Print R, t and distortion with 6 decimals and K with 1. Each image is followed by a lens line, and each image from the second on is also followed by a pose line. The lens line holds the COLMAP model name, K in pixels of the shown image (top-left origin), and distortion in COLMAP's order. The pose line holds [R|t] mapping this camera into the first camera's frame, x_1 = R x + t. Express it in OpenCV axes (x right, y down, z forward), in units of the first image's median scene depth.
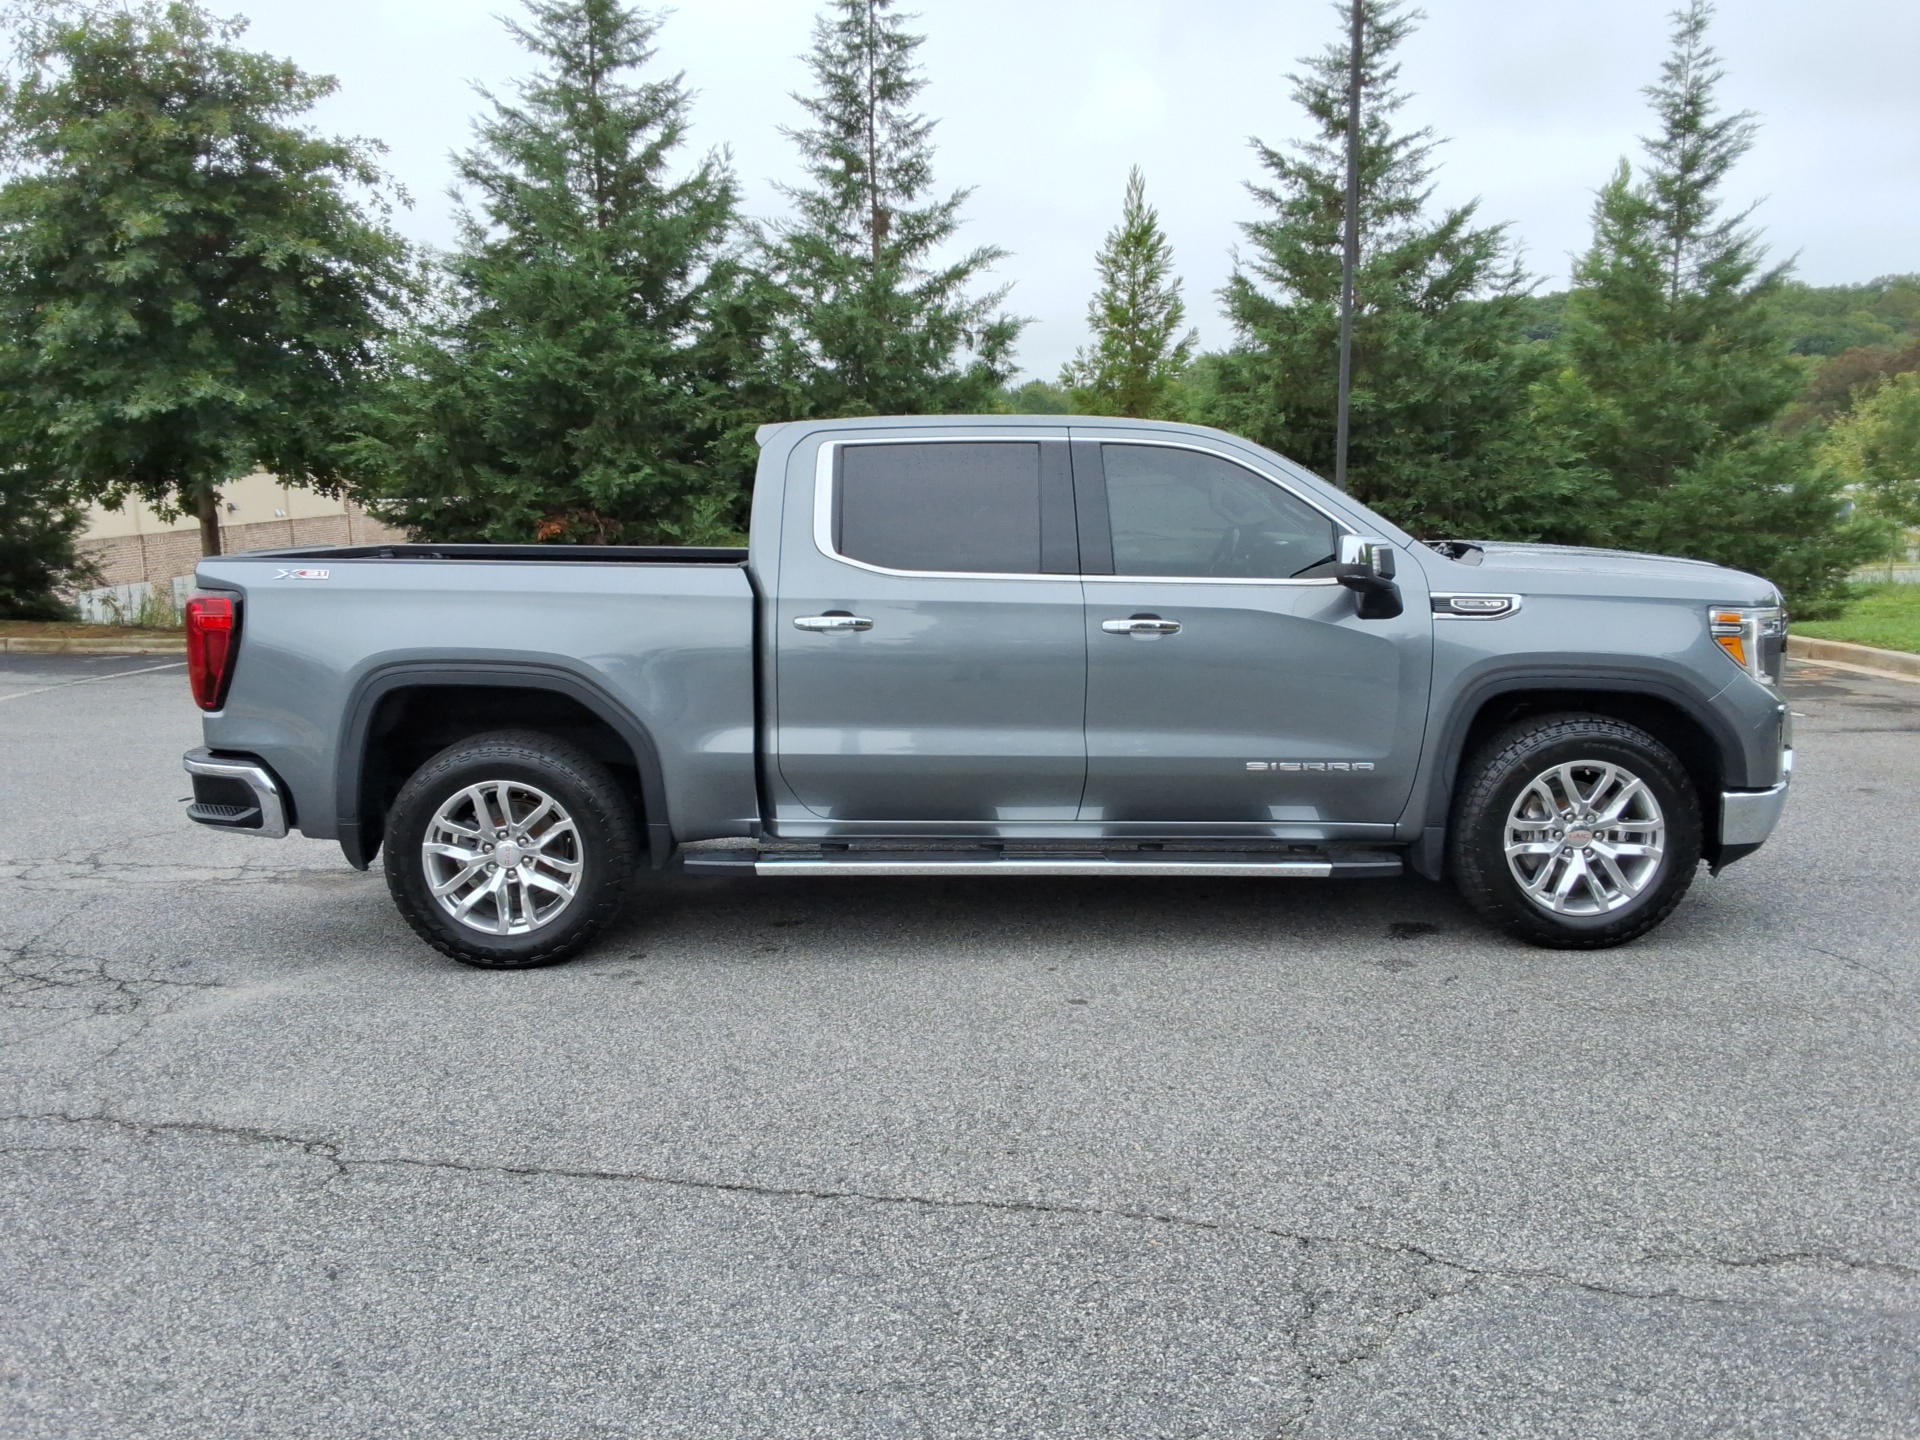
lens RADIAL K [[1523.1, 0, 960.0], [0, 1523.1, 720.0], [0, 0, 1]] dist [0.108154, -0.165038]
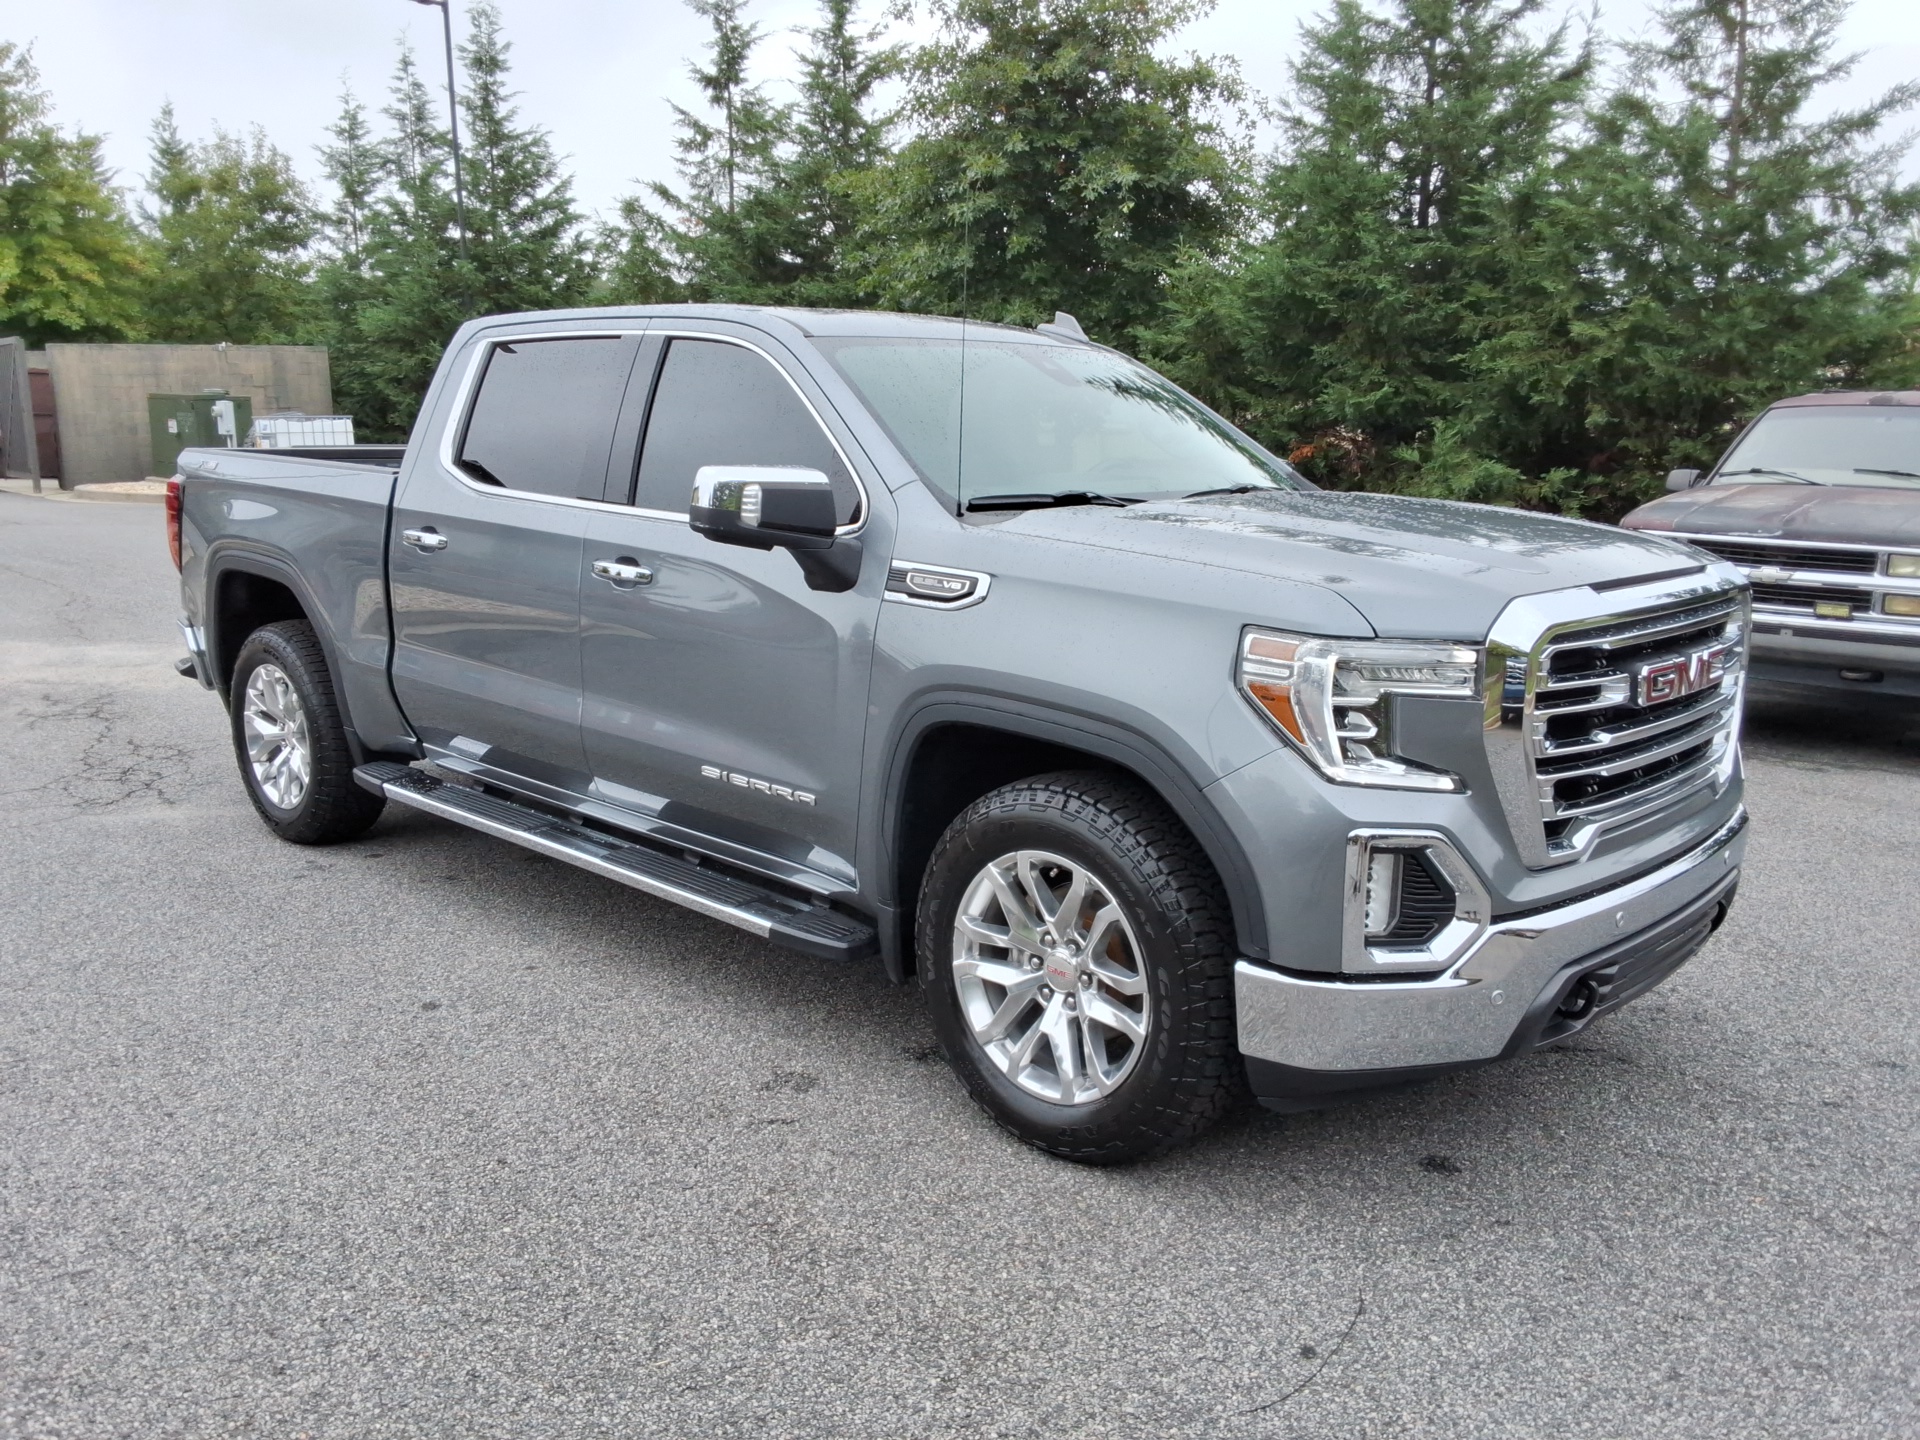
lens RADIAL K [[1571.9, 0, 929.2], [0, 1571.9, 718.6], [0, 0, 1]] dist [-0.014714, -0.016810]
pose [[0.706832, 0.143434, -0.692687, 0.274789], [-0.112897, 0.989549, 0.089702, -0.026630], [0.698314, 0.014798, 0.715639, 0.177469]]
